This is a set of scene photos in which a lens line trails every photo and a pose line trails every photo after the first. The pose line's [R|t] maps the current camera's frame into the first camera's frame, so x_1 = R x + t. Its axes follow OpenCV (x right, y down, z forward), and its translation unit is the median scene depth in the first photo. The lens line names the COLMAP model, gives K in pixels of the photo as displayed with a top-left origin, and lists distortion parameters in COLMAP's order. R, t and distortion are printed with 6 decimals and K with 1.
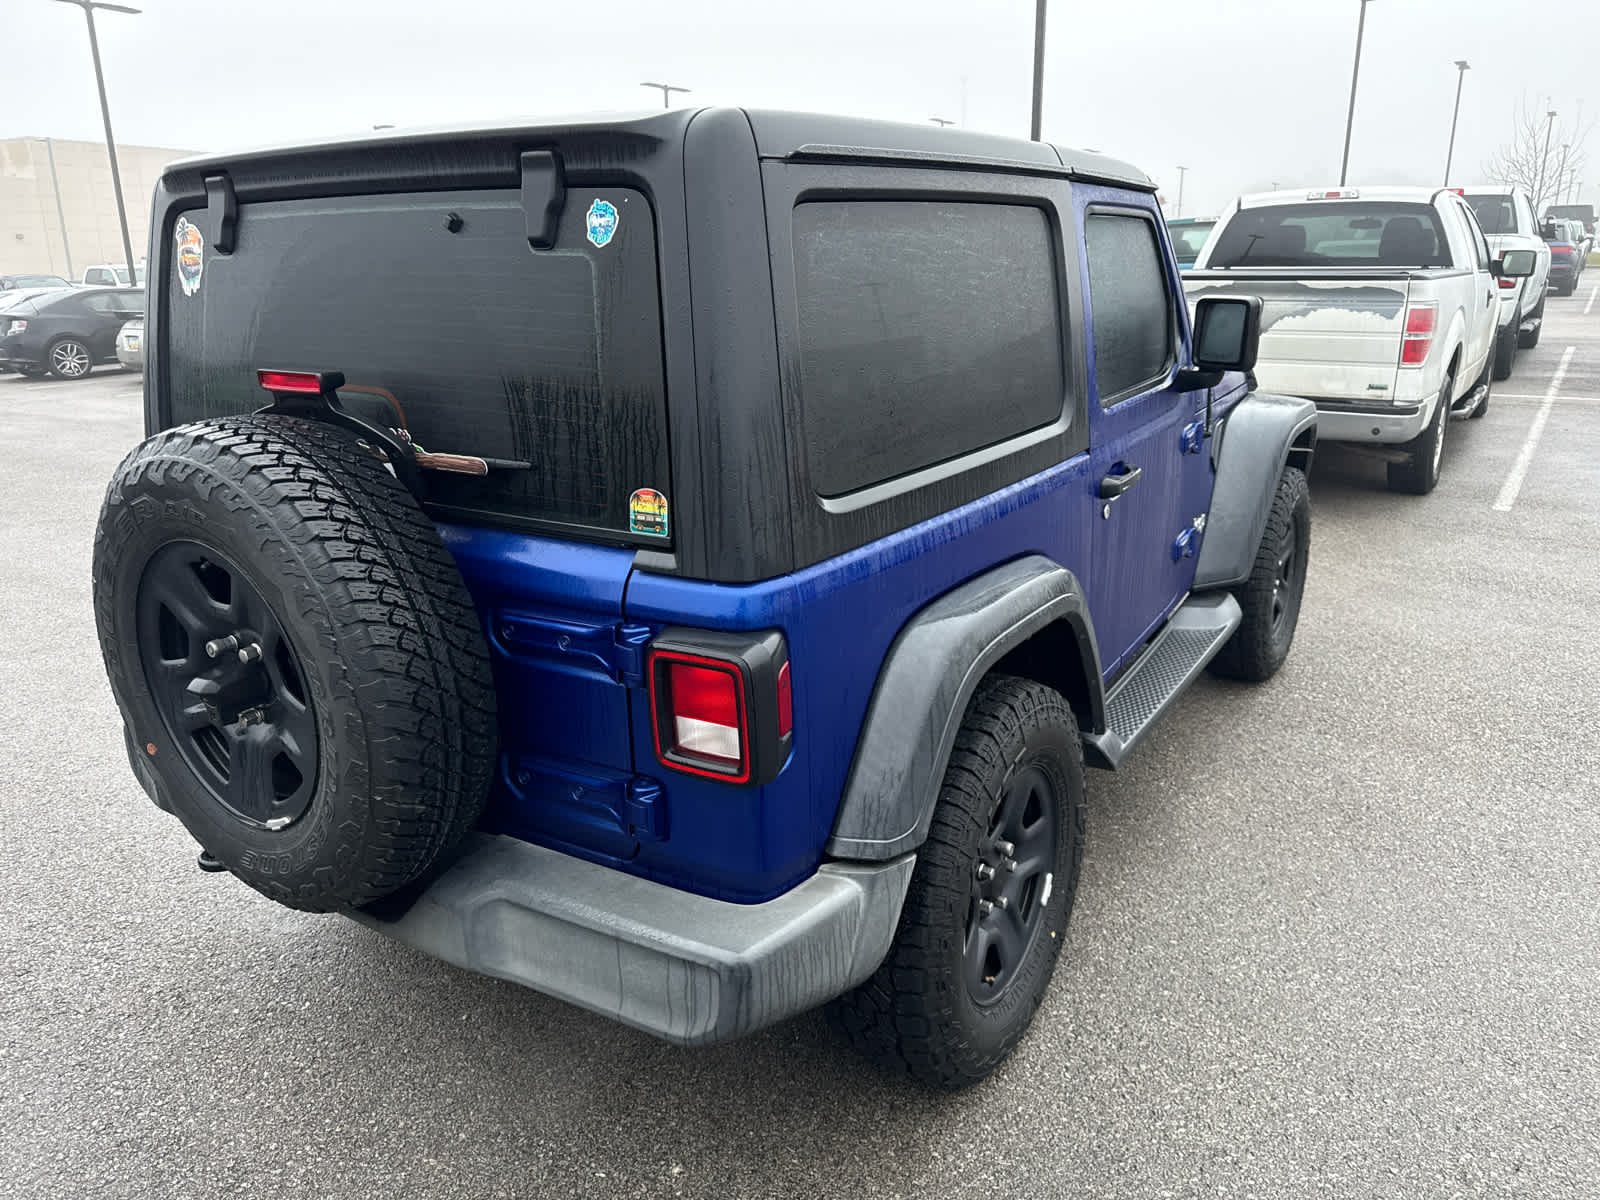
lens RADIAL K [[1204.4, 0, 808.7], [0, 1204.4, 577.5], [0, 0, 1]] dist [0.030853, -0.030857]
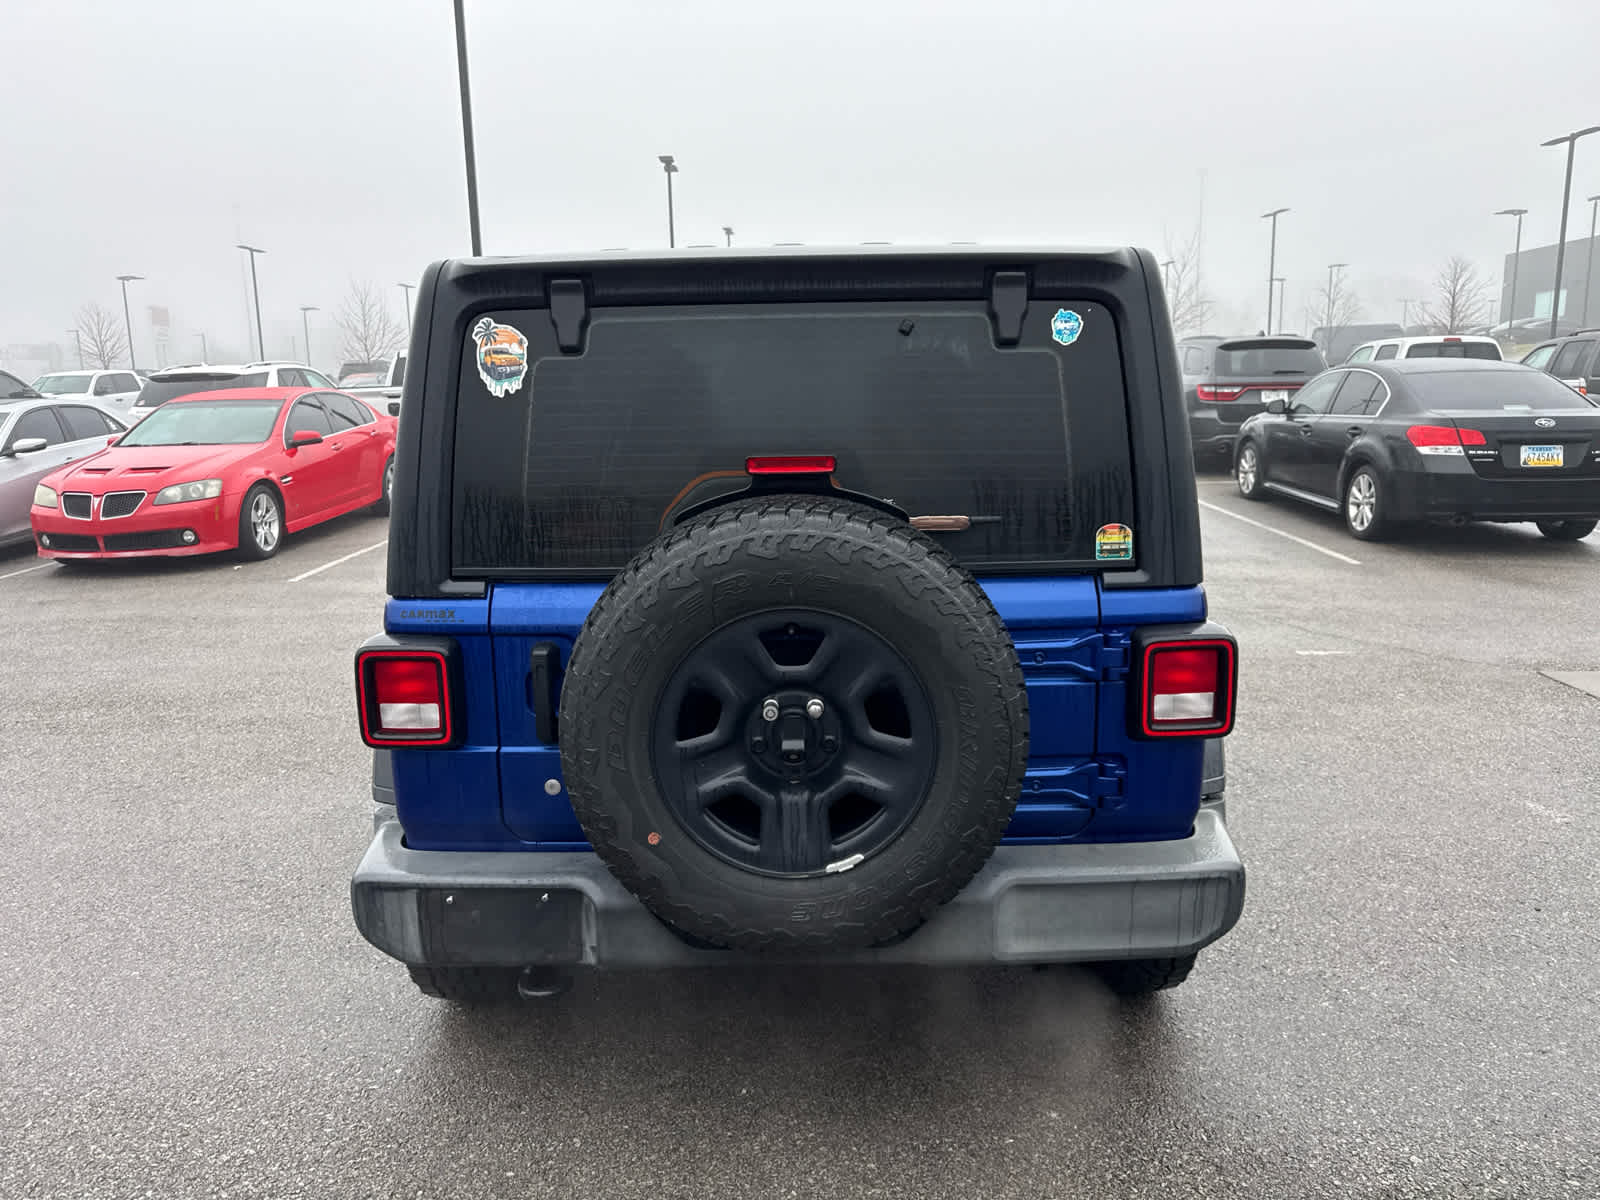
lens RADIAL K [[1200.4, 0, 781.3], [0, 1200.4, 559.1], [0, 0, 1]] dist [0.080467, -0.001963]
pose [[0.830908, -0.088616, 0.549308, -1.104795], [0.149546, 0.986477, -0.067069, -0.001998], [-0.535937, 0.137876, 0.832924, 0.098451]]
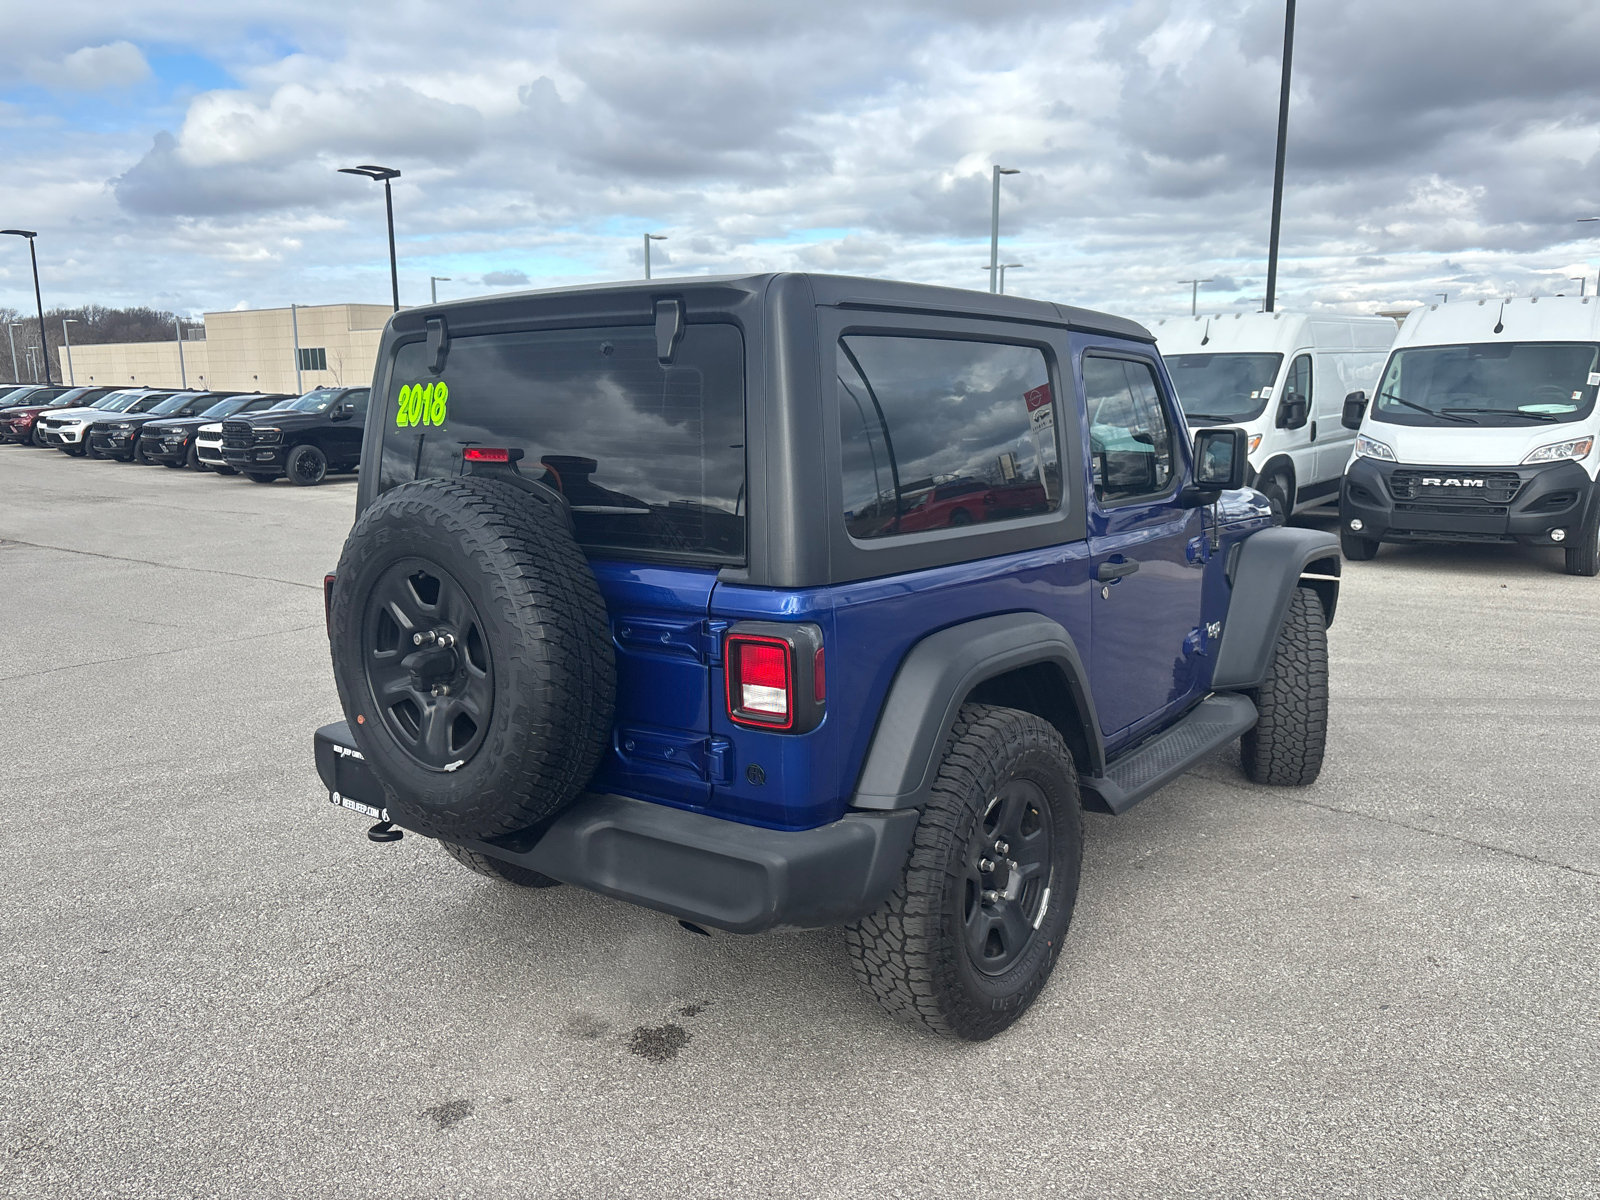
lens RADIAL K [[1265.5, 0, 775.0], [0, 1265.5, 554.0], [0, 0, 1]] dist [0.069035, -0.079146]
pose [[0.994962, 0.025314, -0.097008, 0.064125], [-0.040213, 0.987119, -0.154853, 0.183437], [0.091839, 0.157974, 0.983163, -0.453168]]
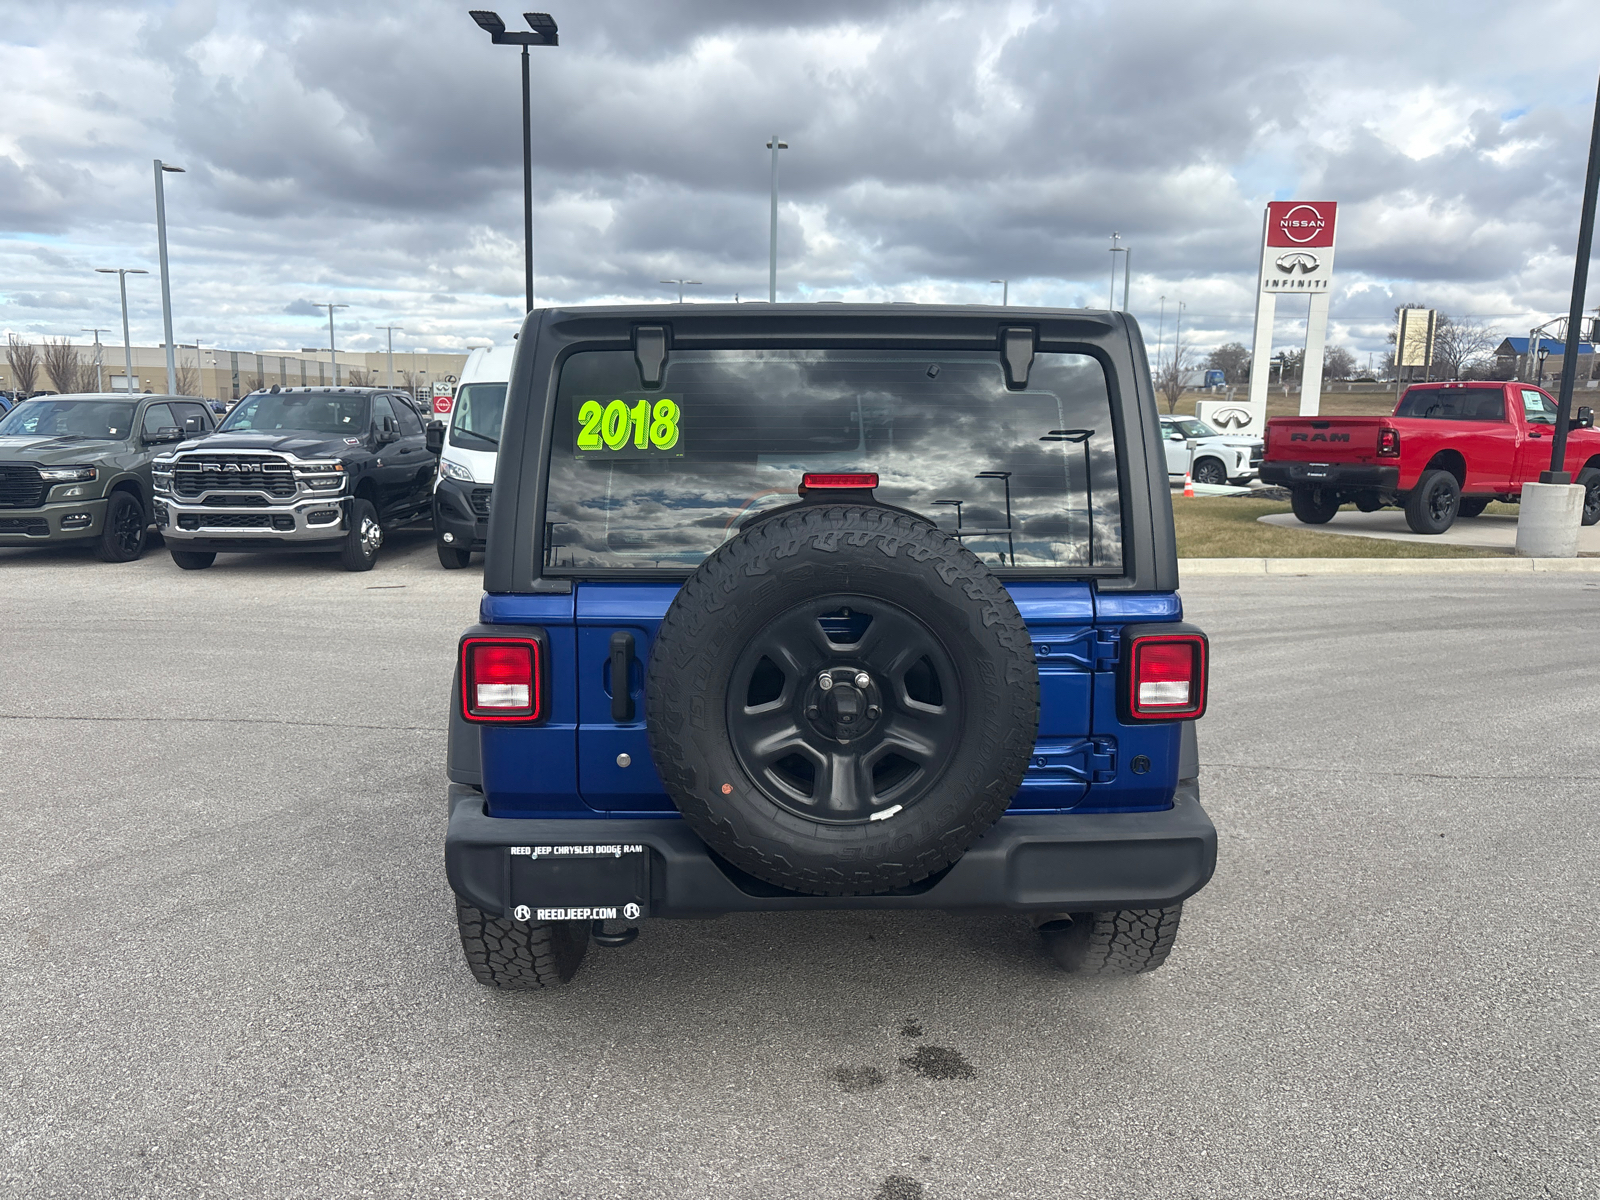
lens RADIAL K [[1265.5, 0, 775.0], [0, 1265.5, 554.0], [0, 0, 1]] dist [0.069035, -0.079146]
pose [[0.809003, -0.033524, 0.586847, -1.377049], [0.139381, 0.980839, -0.136114, 0.104407], [-0.571040, 0.191912, 0.798175, -0.062647]]
